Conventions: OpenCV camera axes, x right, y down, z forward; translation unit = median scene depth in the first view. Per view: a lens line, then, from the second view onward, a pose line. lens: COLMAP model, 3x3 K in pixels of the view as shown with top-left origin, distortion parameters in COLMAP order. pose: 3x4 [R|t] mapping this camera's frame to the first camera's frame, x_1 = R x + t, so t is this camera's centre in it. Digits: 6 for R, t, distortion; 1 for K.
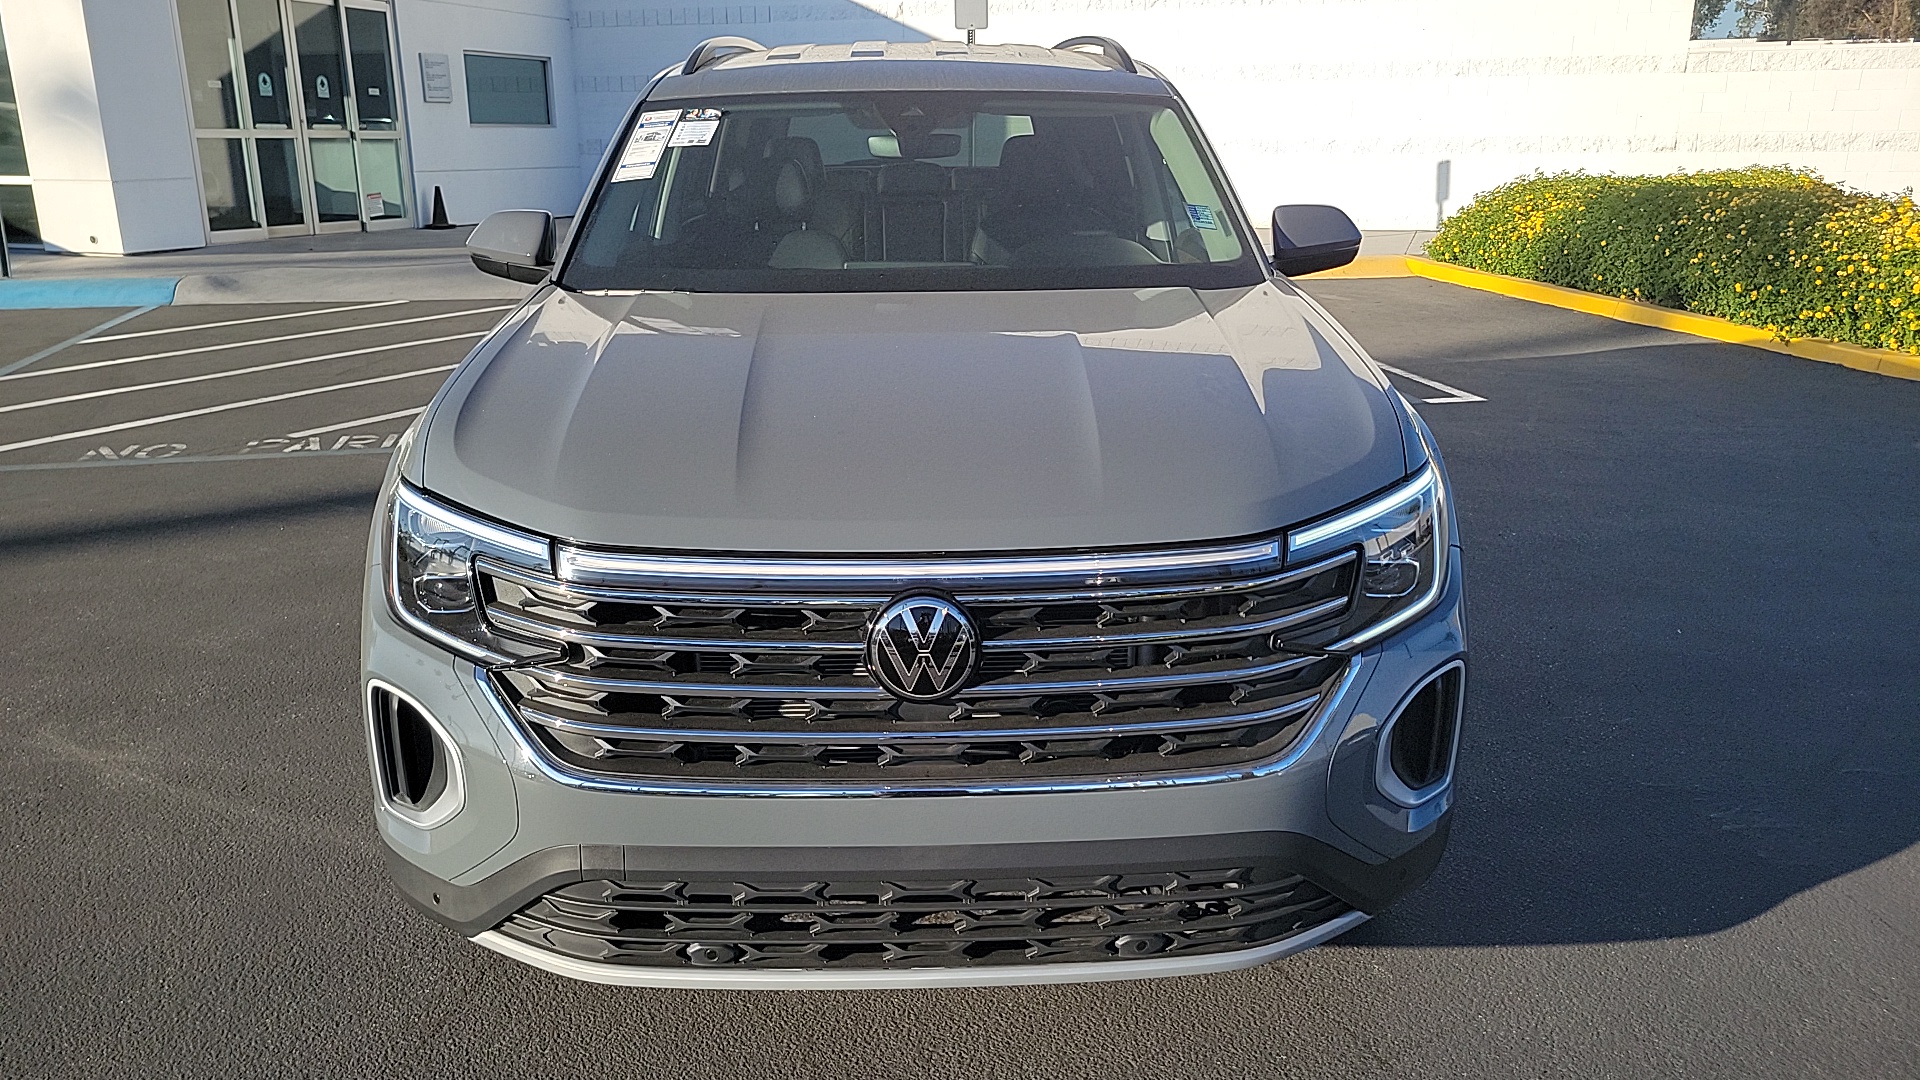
lens RADIAL K [[1460.0, 0, 952.6], [0, 1460.0, 536.0], [0, 0, 1]] dist [0.024997, -0.008030]
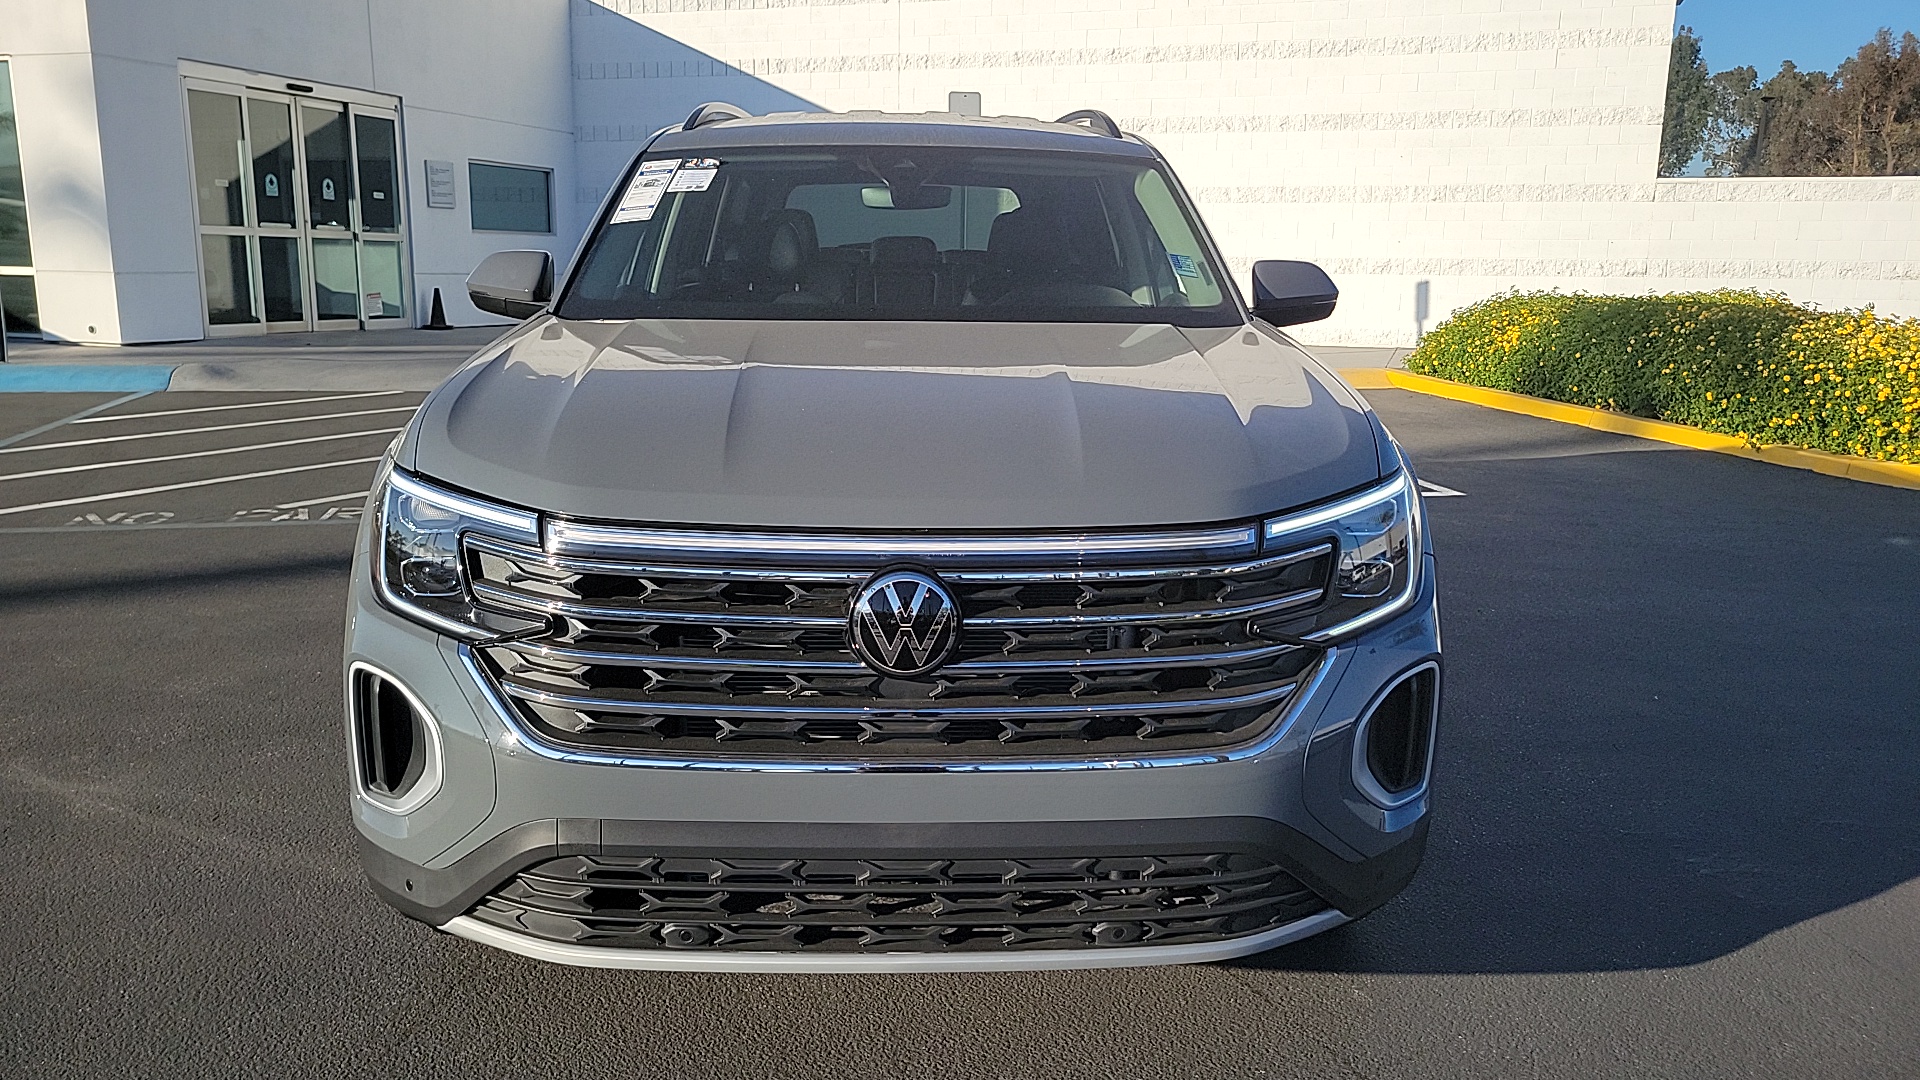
lens RADIAL K [[1457.9, 0, 960.0], [0, 1457.9, 540.0], [0, 0, 1]] dist [0.026890, -0.010009]
pose [[0.999781, 0.016291, 0.013170, 0.002742], [-0.015161, 0.996534, -0.081799, 0.072829], [-0.014457, 0.081581, 0.996562, -0.009238]]
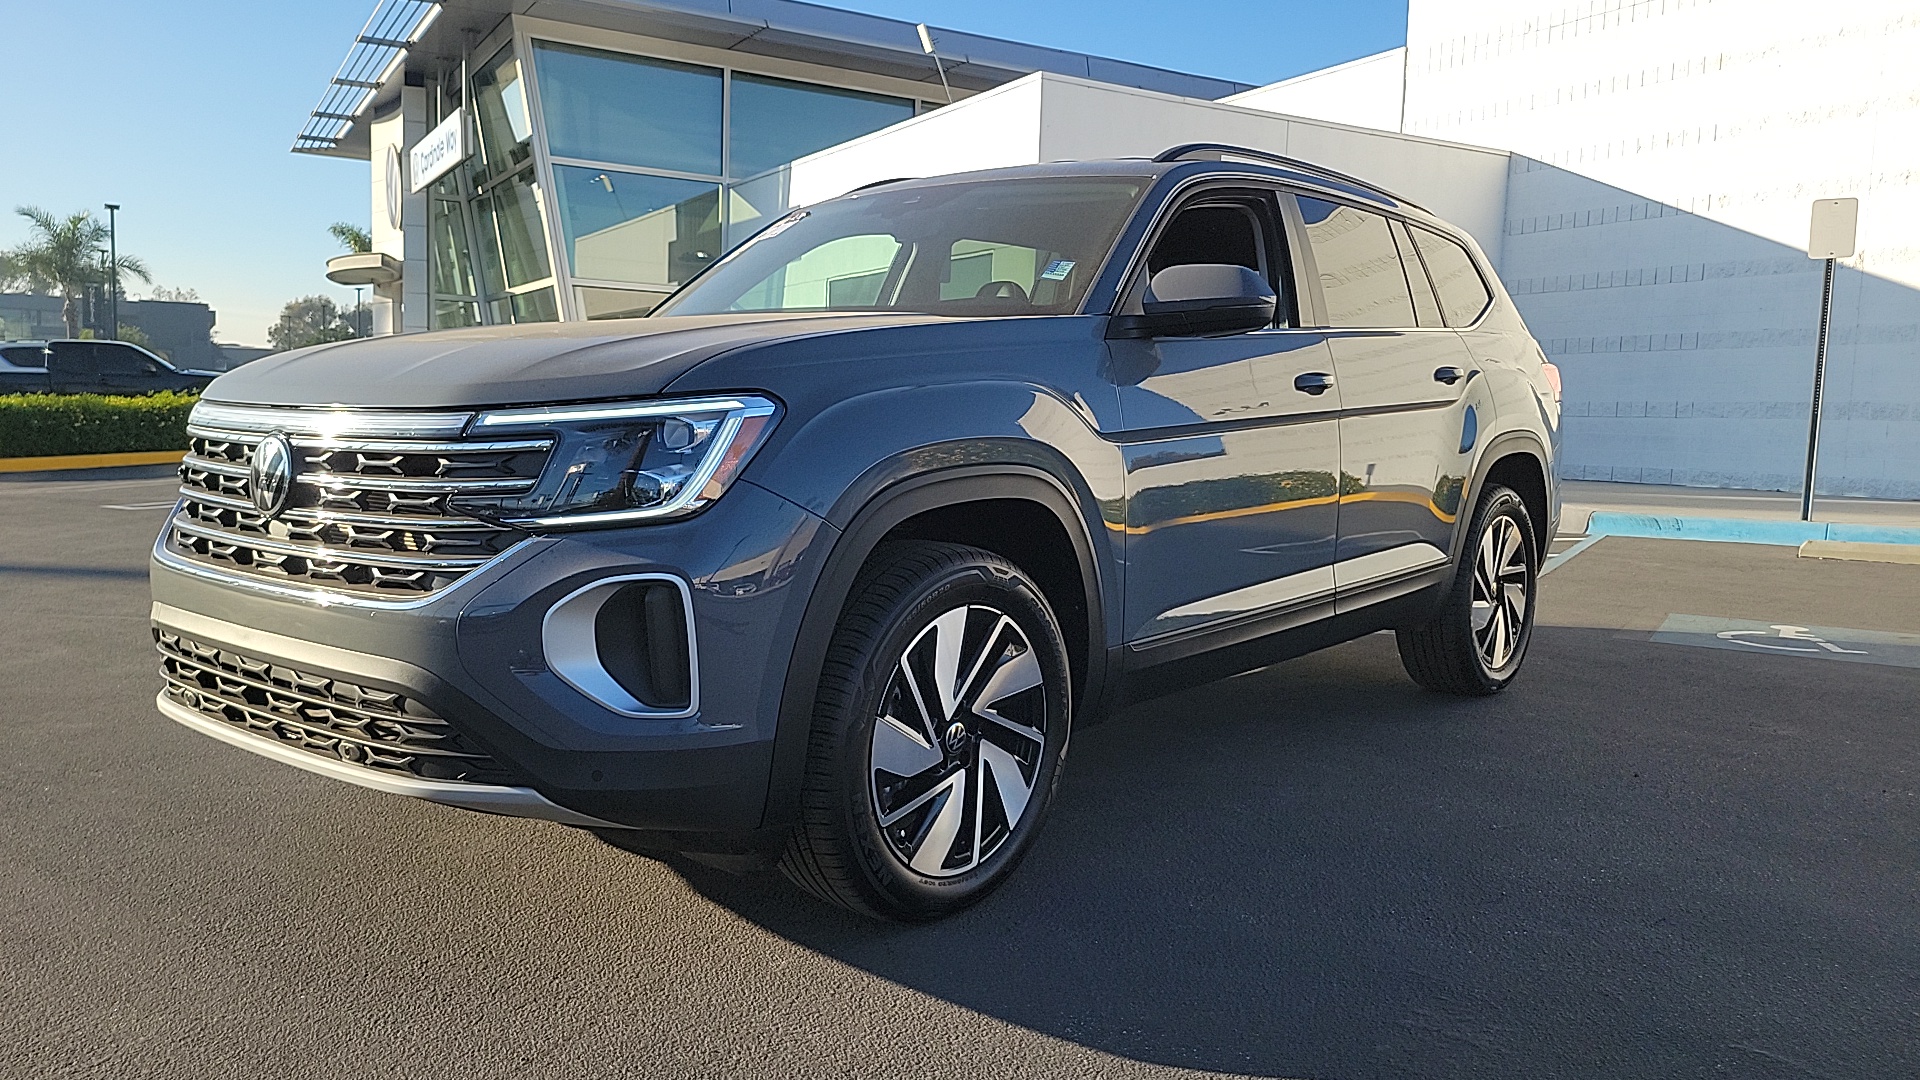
lens RADIAL K [[1442.0, 0, 942.4], [0, 1442.0, 537.6], [0, 0, 1]] dist [0.036629, 0.001748]
pose [[0.742870, 0.079867, -0.664655, 0.941995], [-0.210059, 0.970522, -0.118158, 0.114453], [0.635625, 0.227393, 0.737748, 0.305905]]
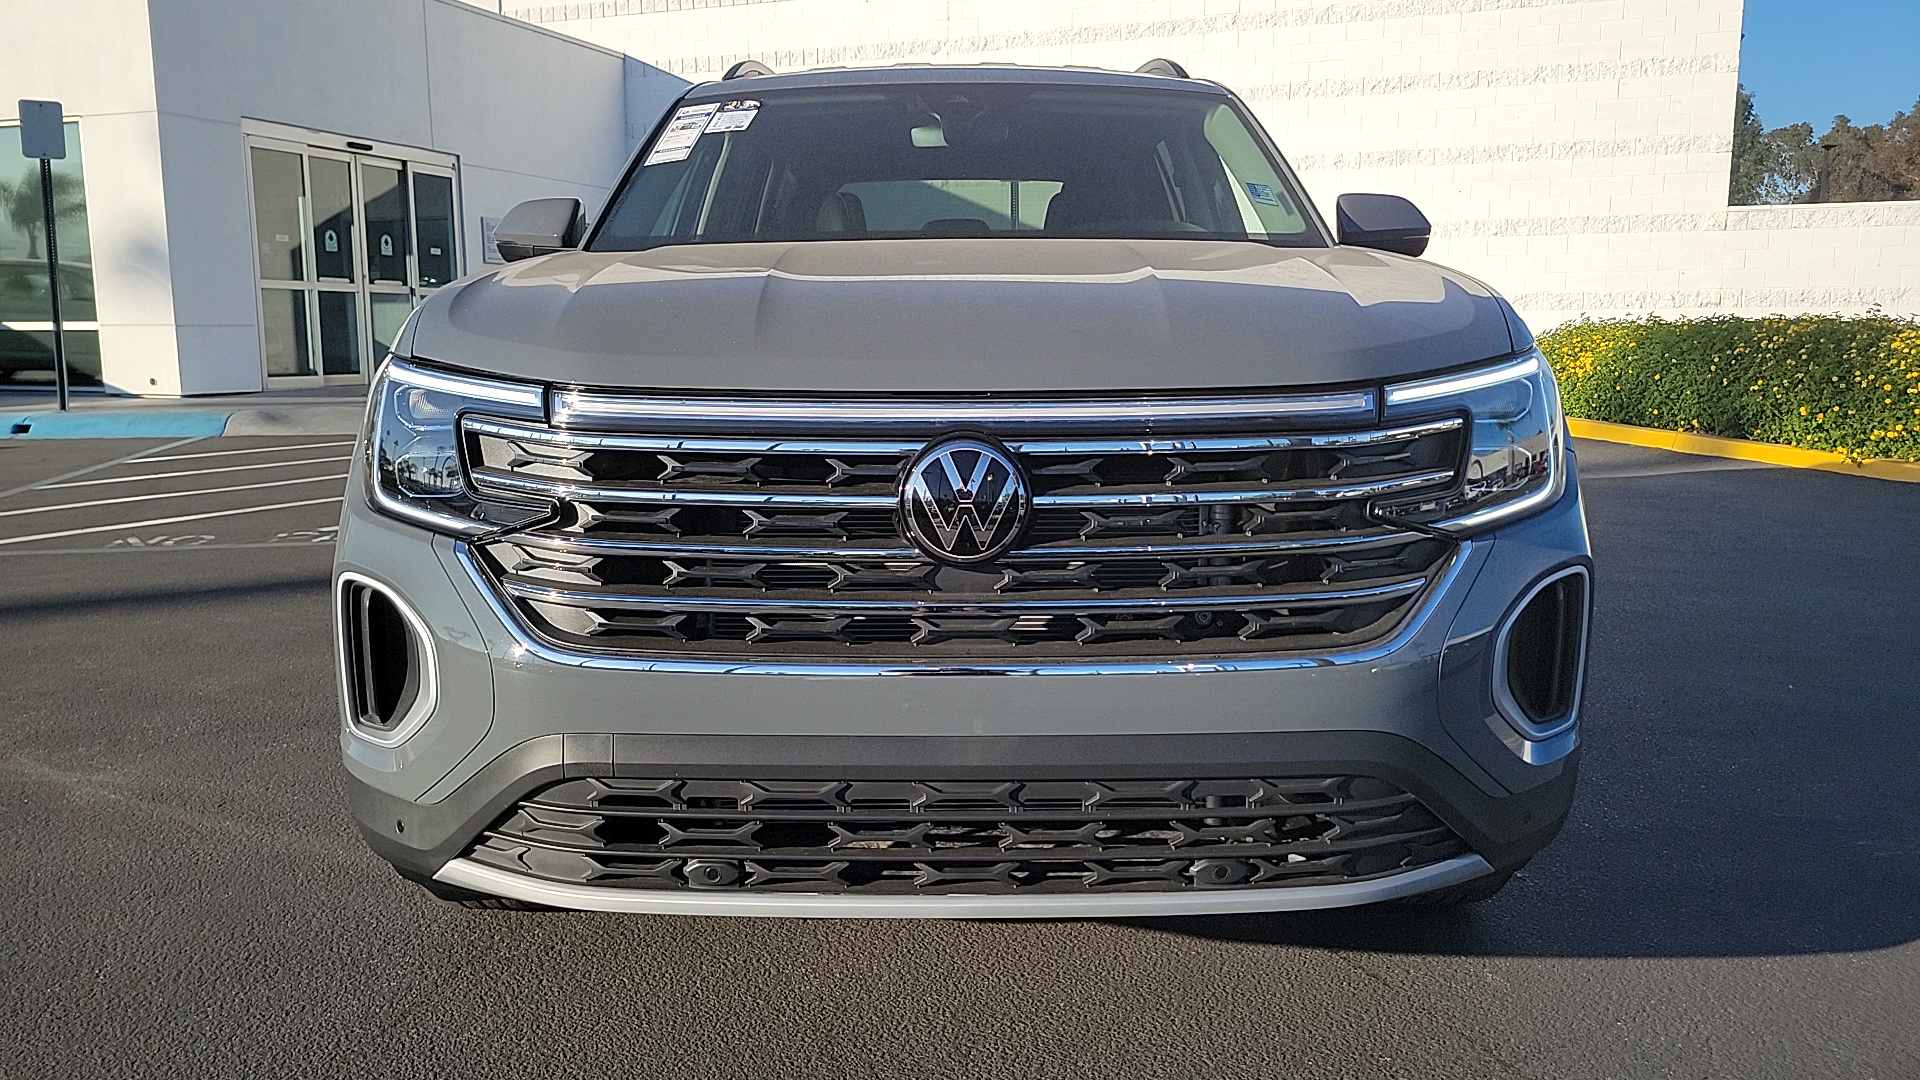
lens RADIAL K [[1453.7, 0, 951.2], [0, 1453.7, 532.0], [0, 0, 1]] dist [0.036055, -0.025302]
pose [[0.999554, 0.005800, -0.029300, -0.002000], [-0.009693, 0.990862, -0.134529, 0.151919], [0.028252, 0.134753, 0.990476, 0.105565]]
